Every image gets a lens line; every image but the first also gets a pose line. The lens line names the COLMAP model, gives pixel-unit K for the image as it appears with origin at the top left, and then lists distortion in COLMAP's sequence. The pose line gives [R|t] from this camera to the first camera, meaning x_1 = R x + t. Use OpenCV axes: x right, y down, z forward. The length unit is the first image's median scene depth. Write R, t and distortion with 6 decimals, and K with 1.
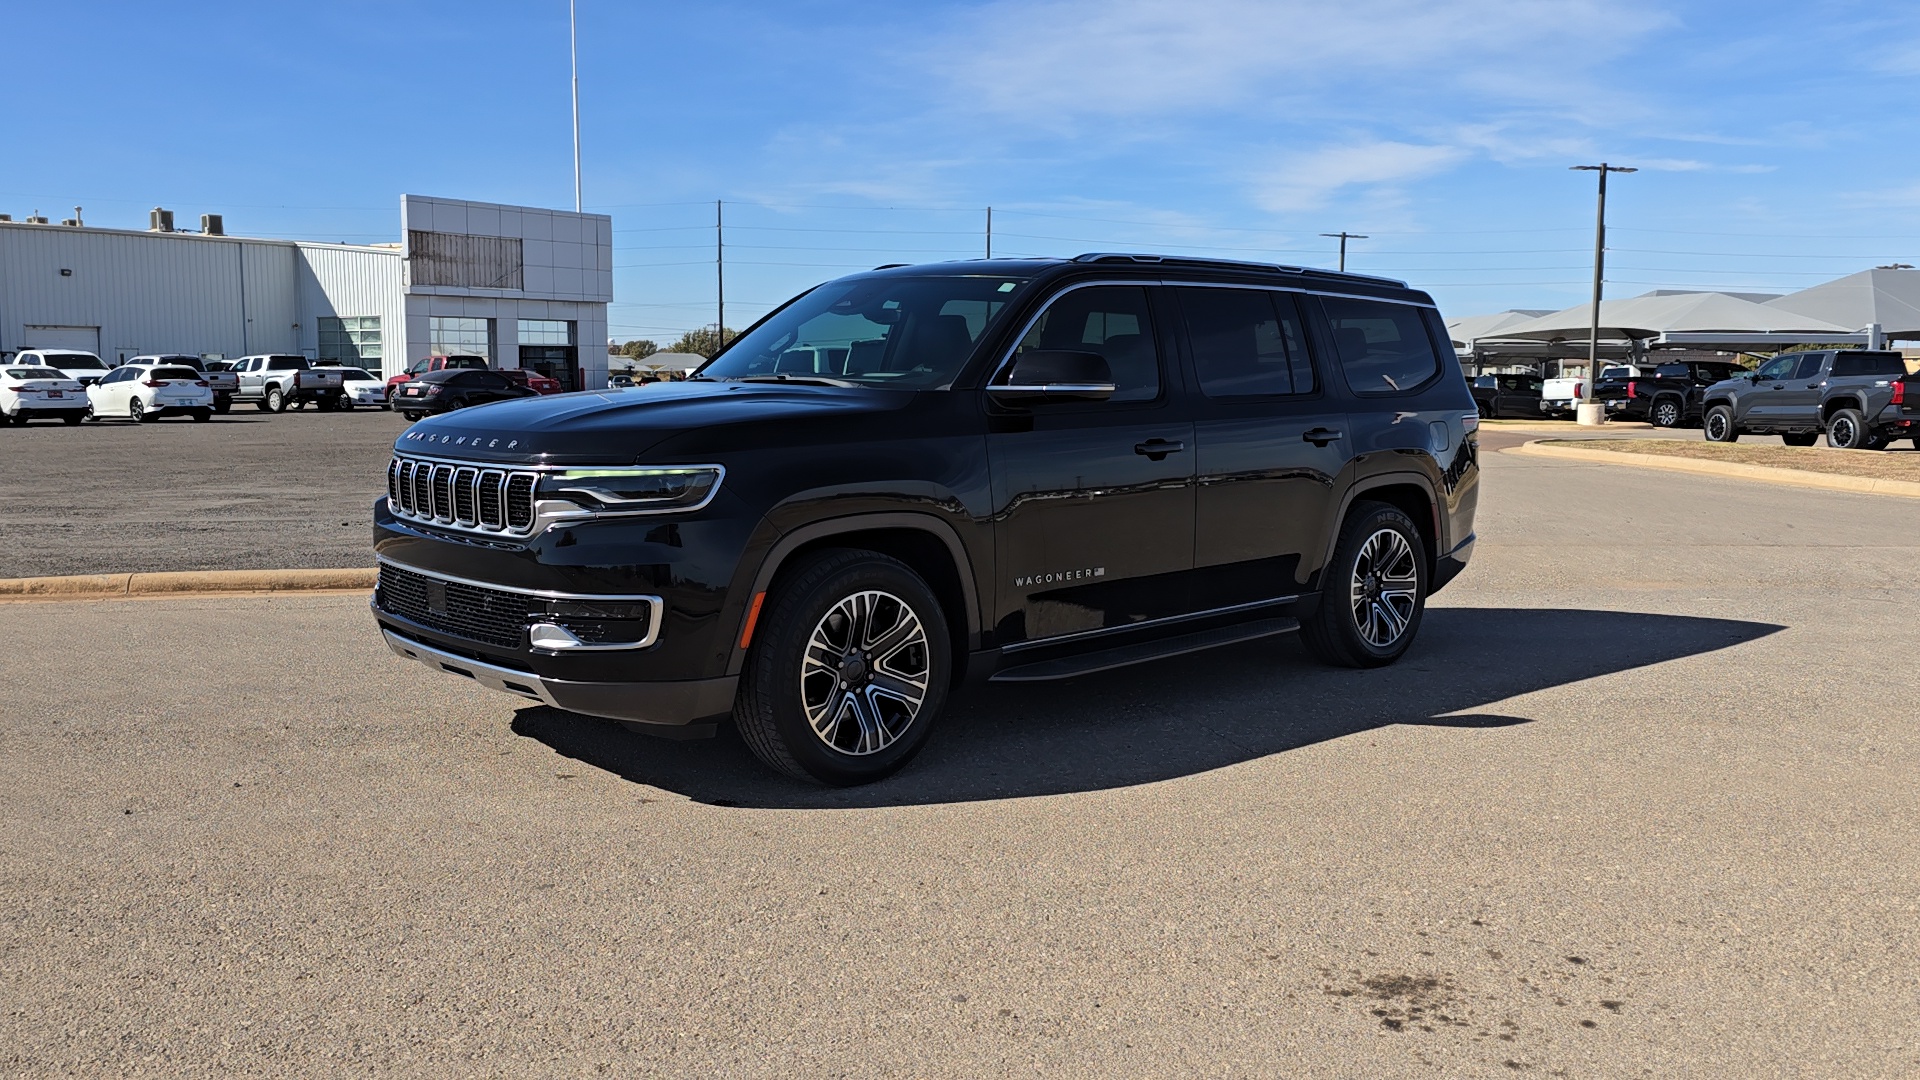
lens RADIAL K [[1619.3, 0, 963.5], [0, 1619.3, 535.3], [0, 0, 1]] dist [-0.026856, 0.024282]
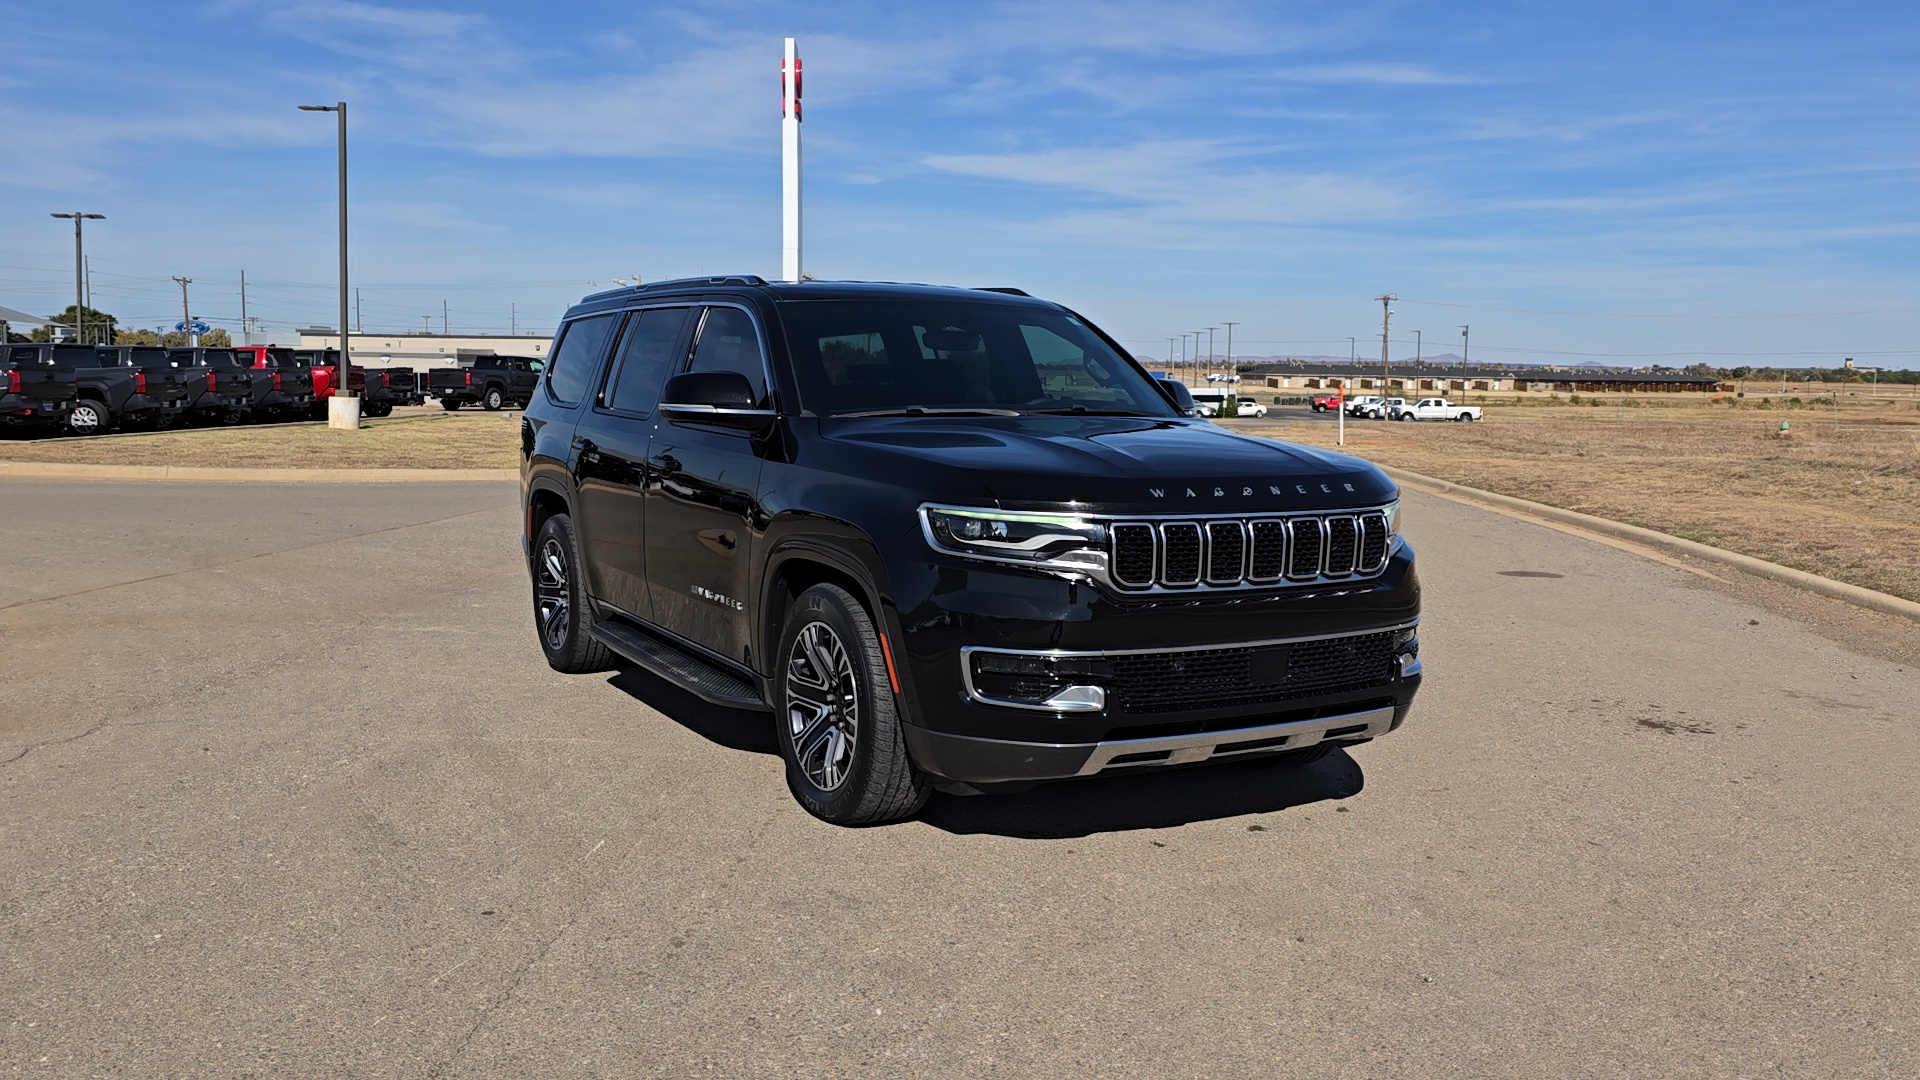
lens RADIAL K [[1619.3, 0, 963.5], [0, 1619.3, 535.3], [0, 0, 1]] dist [-0.026856, 0.024282]
pose [[0.200899, -0.100053, 0.974489, -0.168074], [0.083932, 0.992871, 0.084637, -0.016972], [-0.976010, 0.064787, 0.207864, 0.132443]]
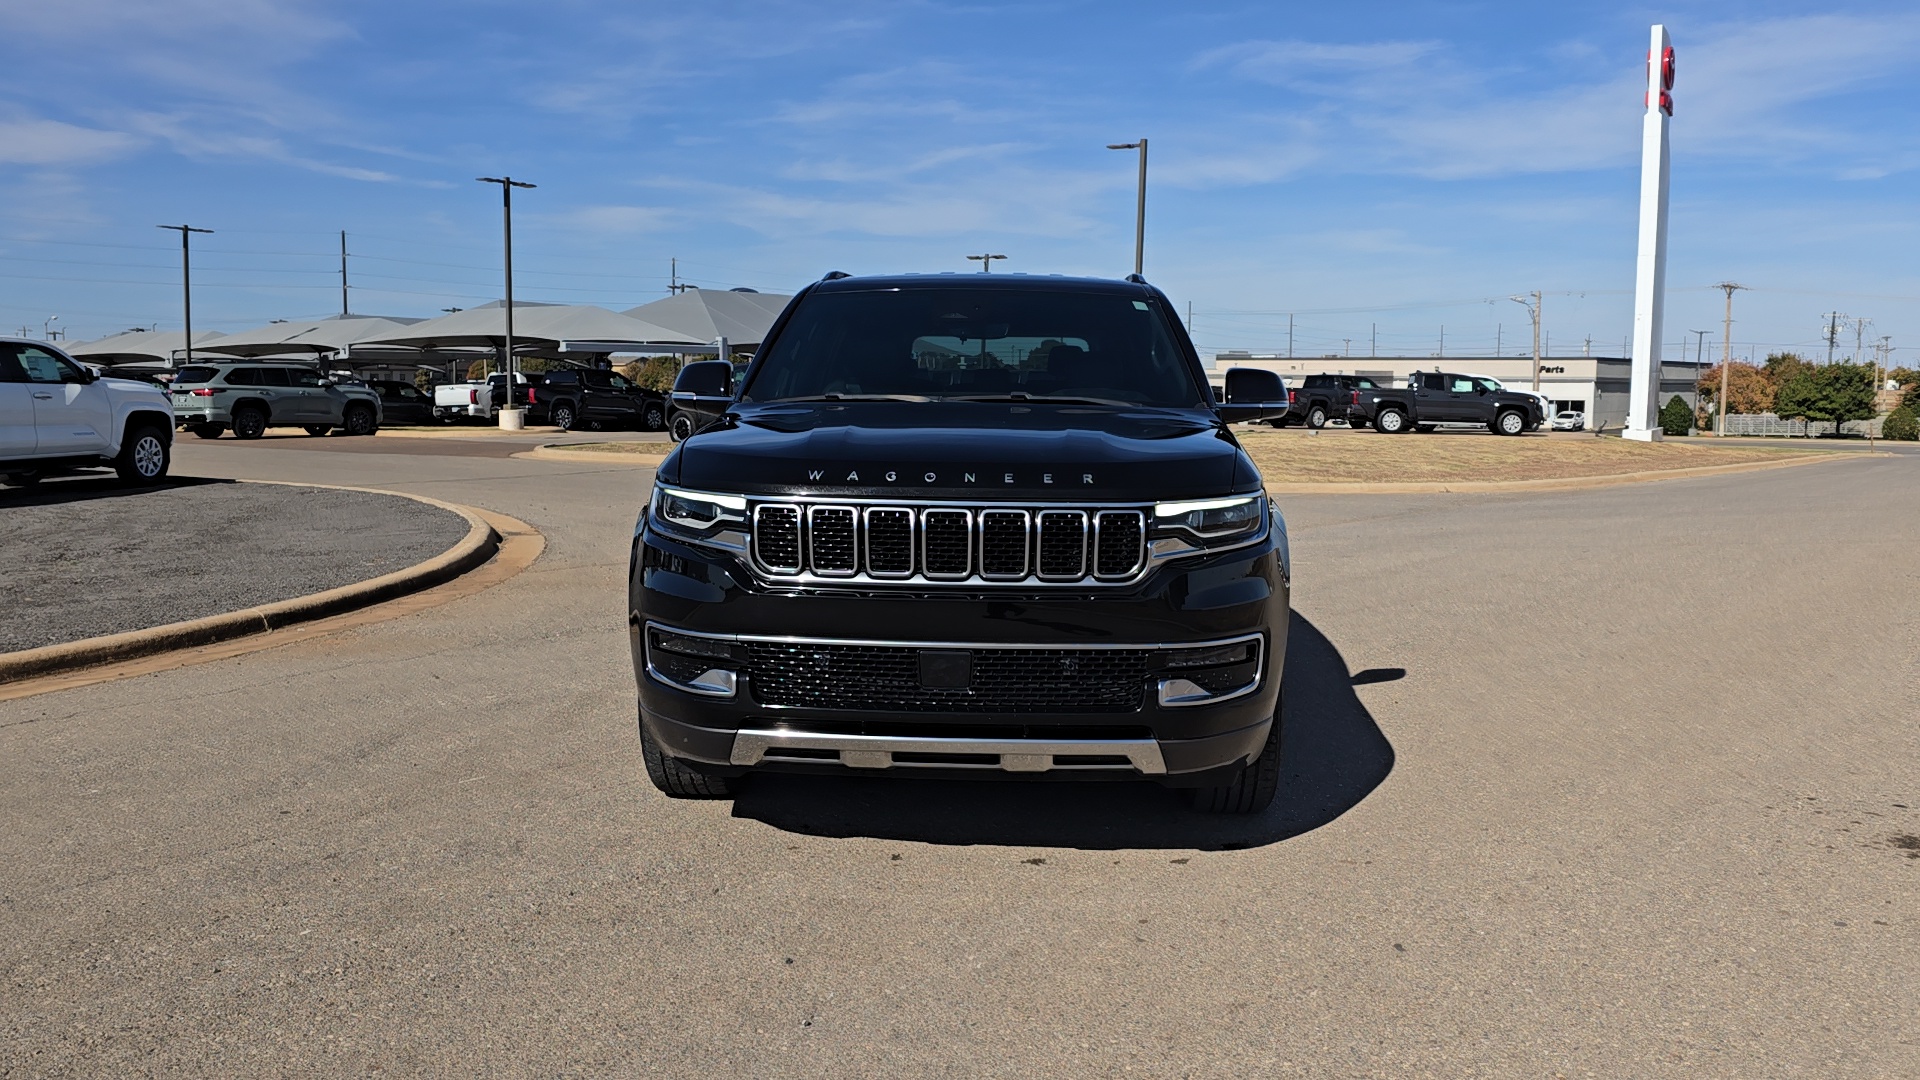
lens RADIAL K [[1619.3, 0, 963.5], [0, 1619.3, 535.3], [0, 0, 1]] dist [-0.026856, 0.024282]
pose [[0.710782, -0.064091, 0.700487, -0.120636], [0.065853, 0.997530, 0.024448, -0.006718], [-0.700323, 0.028753, 0.713247, 0.056112]]
